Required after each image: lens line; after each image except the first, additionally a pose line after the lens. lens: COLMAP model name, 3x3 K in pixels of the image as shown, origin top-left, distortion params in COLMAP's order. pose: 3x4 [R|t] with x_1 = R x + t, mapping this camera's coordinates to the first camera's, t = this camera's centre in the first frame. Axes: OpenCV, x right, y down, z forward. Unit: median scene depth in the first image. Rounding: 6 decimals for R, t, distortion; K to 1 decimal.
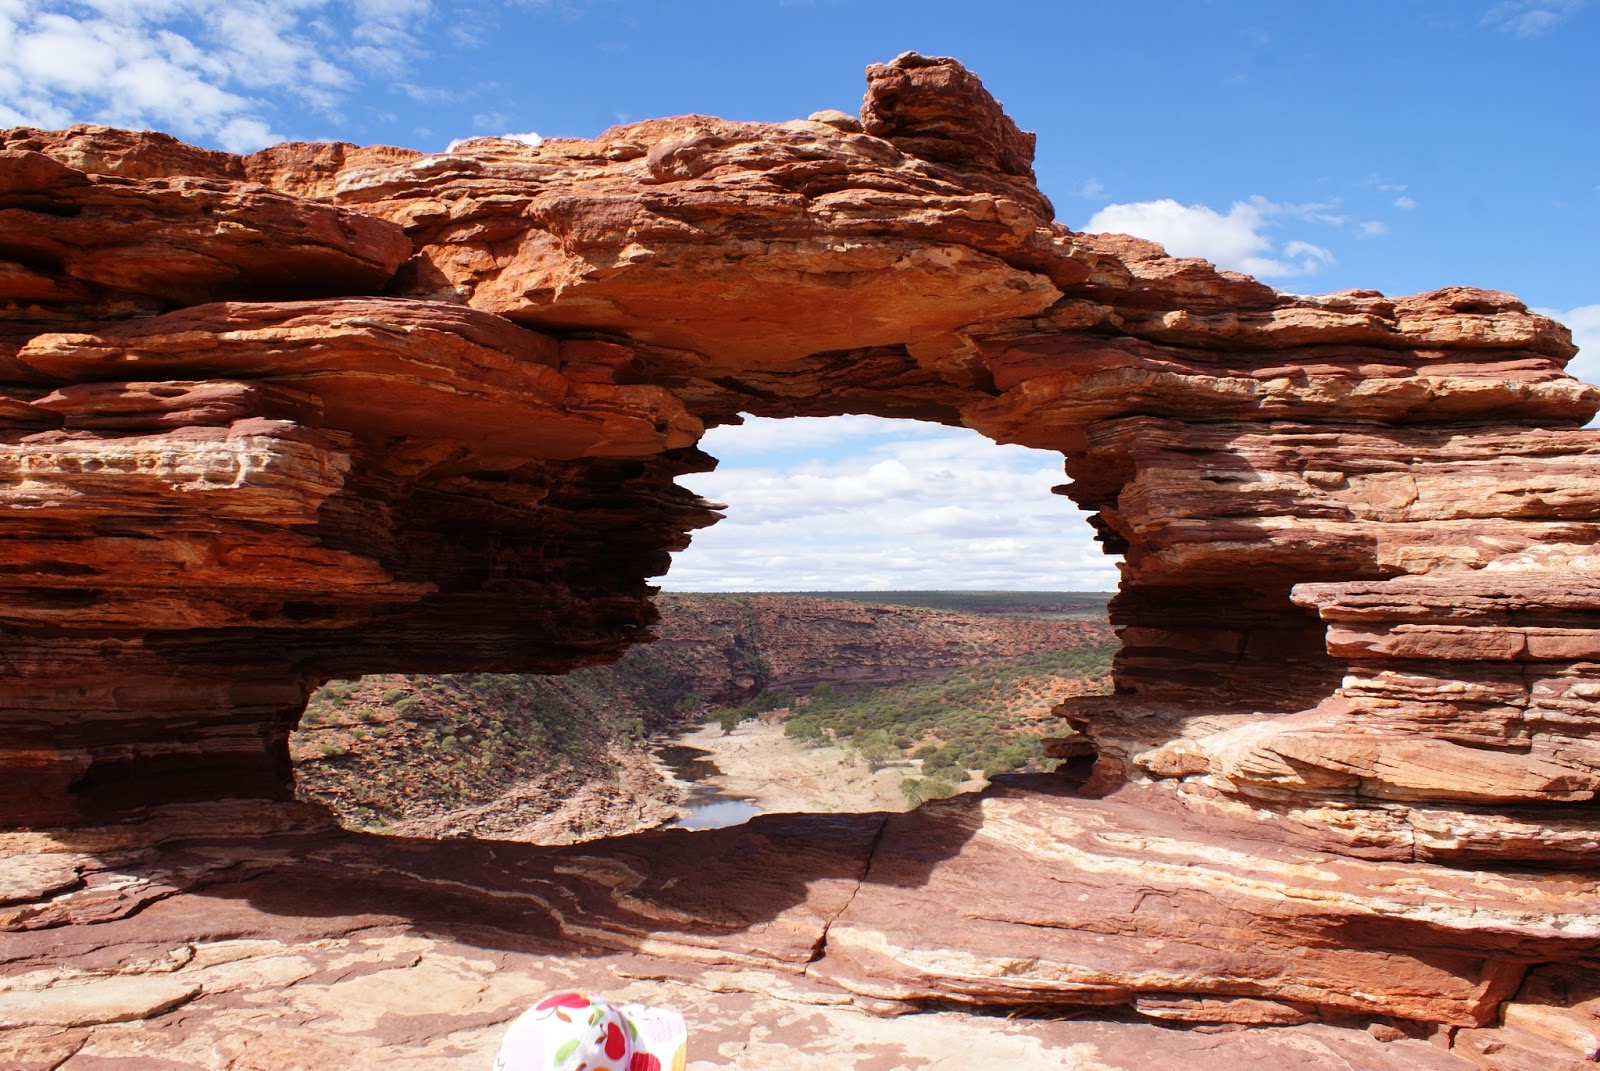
lens RADIAL K [[1269.6, 0, 777.8], [0, 1269.6, 532.7], [0, 0, 1]] dist [-0.164285, 0.144524]
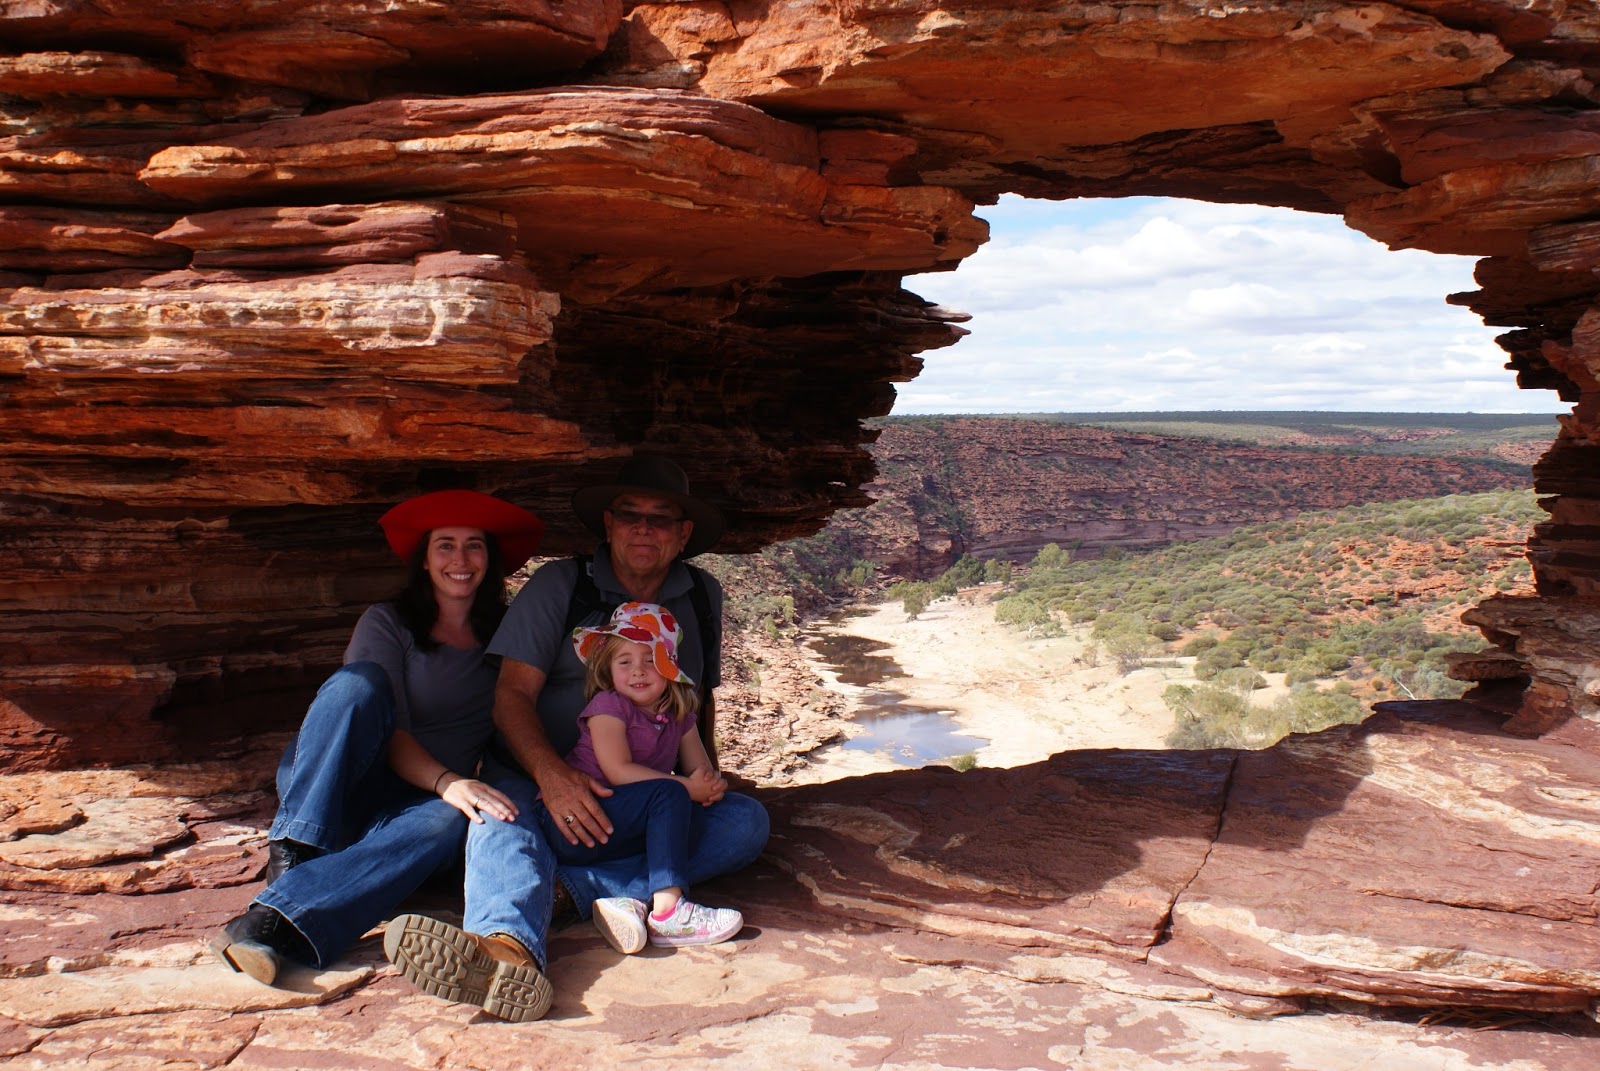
lens RADIAL K [[1826.1, 0, 782.8], [0, 1826.1, 538.7], [0, 0, 1]] dist [-0.121163, 0.148436]
pose [[0.993745, 0.000984, -0.111668, -0.079024], [0.011749, 0.993490, 0.113311, -0.036824], [0.111053, -0.113914, 0.987264, -0.104977]]
